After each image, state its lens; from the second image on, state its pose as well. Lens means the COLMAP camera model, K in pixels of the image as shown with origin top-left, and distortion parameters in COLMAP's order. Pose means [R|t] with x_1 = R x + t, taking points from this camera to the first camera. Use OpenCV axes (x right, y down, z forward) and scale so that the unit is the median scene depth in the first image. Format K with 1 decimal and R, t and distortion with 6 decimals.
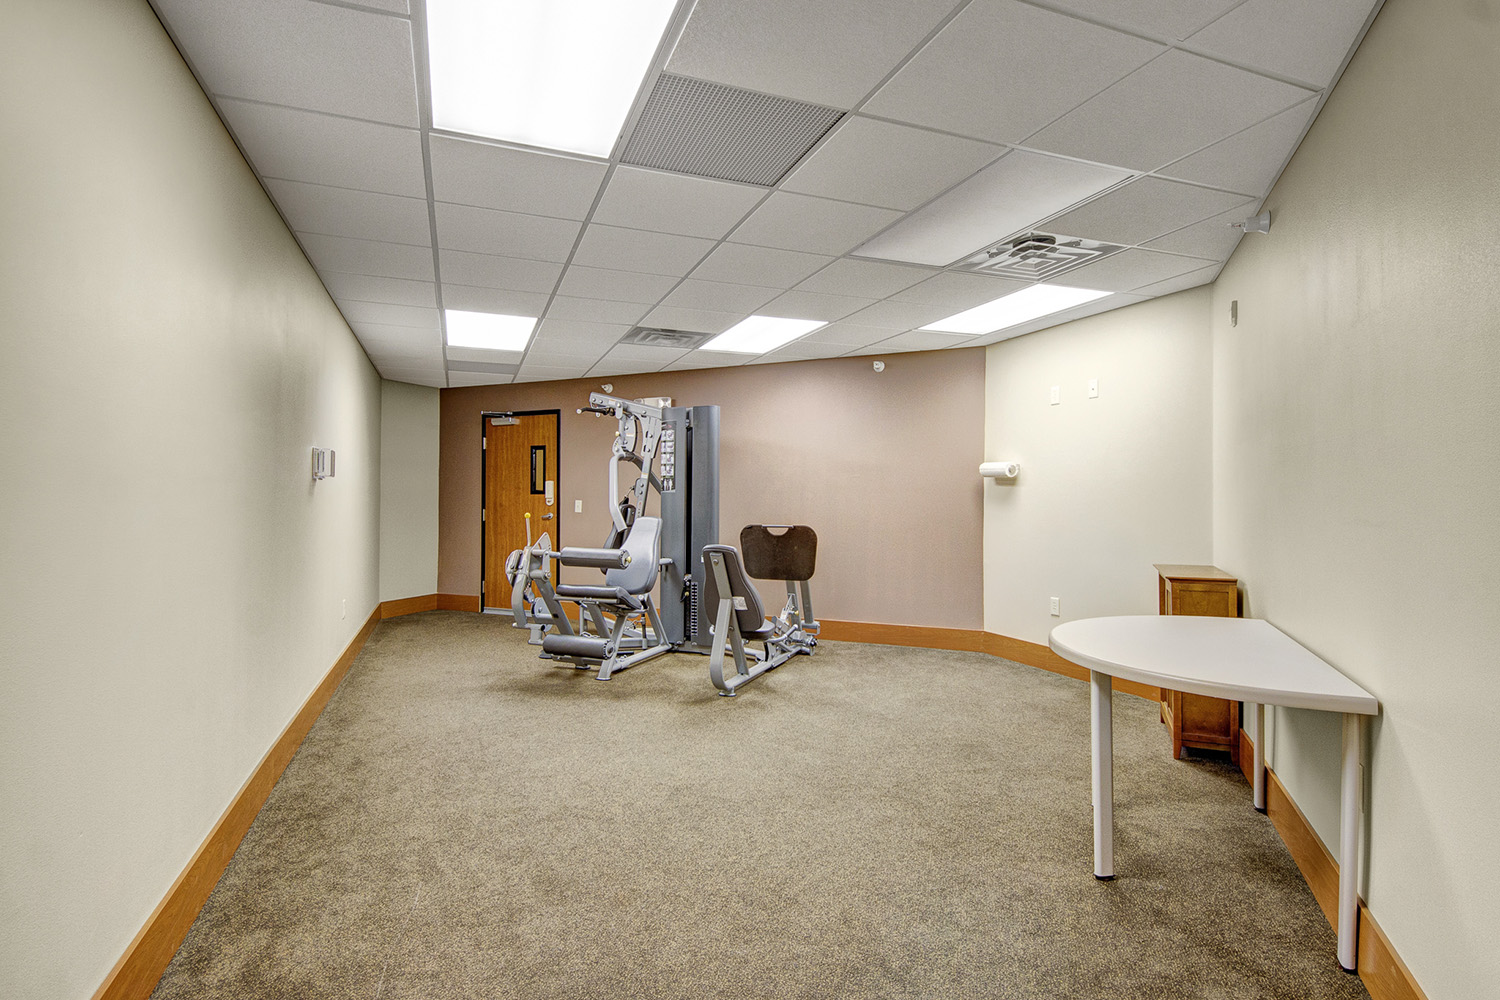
lens RADIAL K [[763.3, 0, 750.0], [0, 763.3, 500.0], [0, 0, 1]] dist [0.023907, 0.000042]
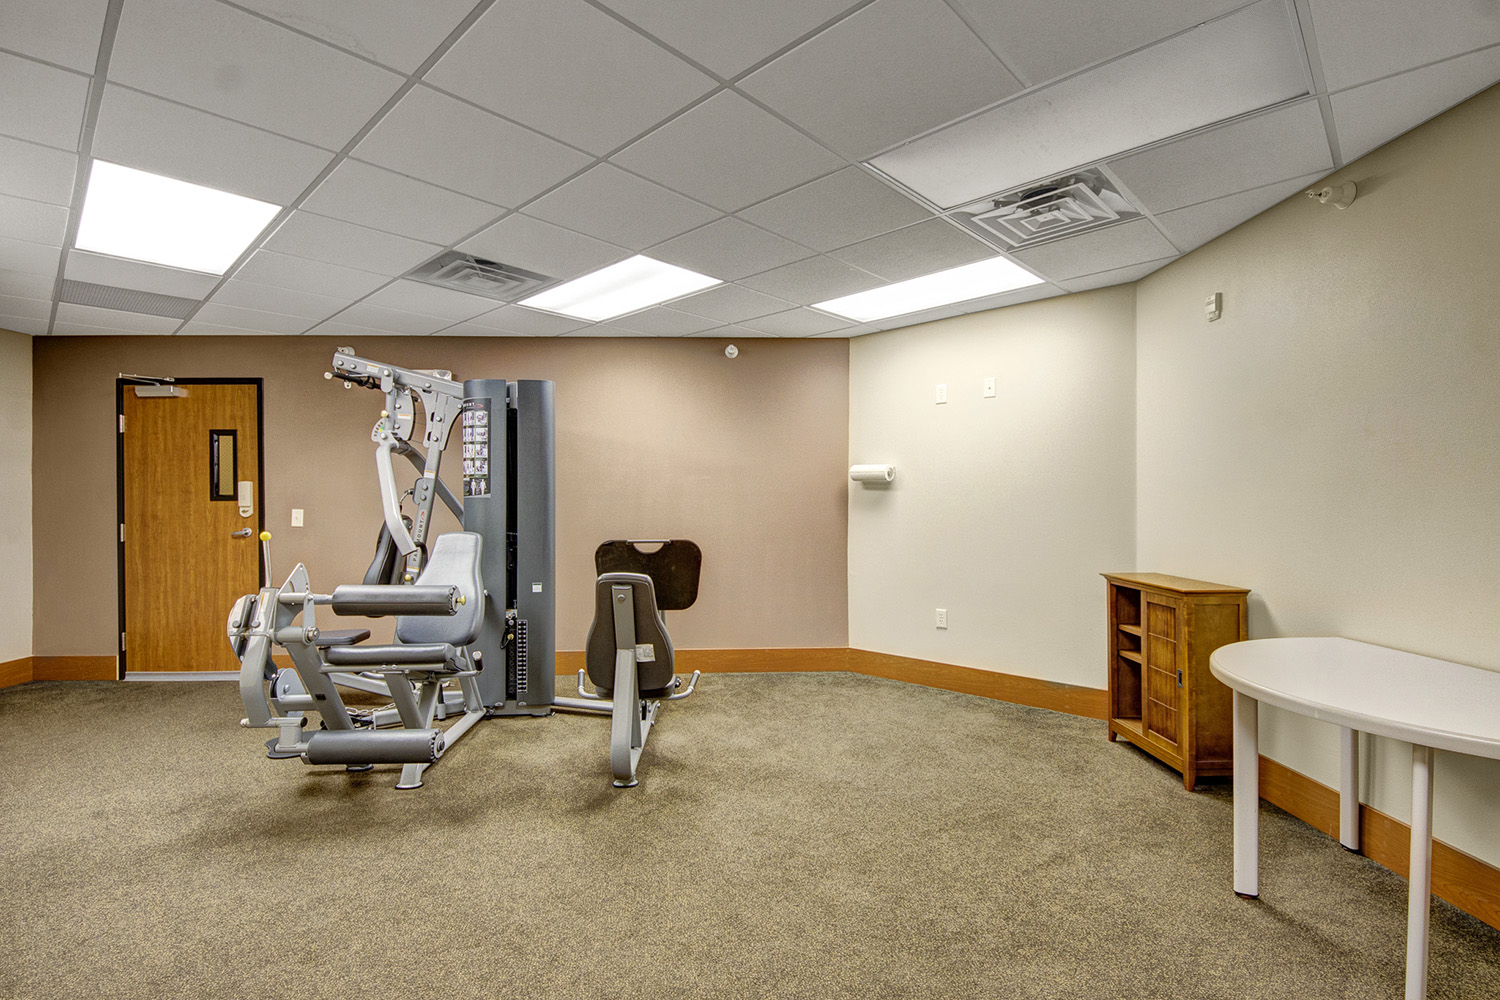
lens RADIAL K [[699.8, 0, 757.3], [0, 699.8, 511.7], [0, 0, 1]] dist [0.038837, -0.034633]
pose [[0.900320, -0.009196, 0.435132, -0.161384], [0.005330, 0.999935, 0.010105, -0.002078], [-0.435197, -0.006779, 0.900310, 0.292267]]
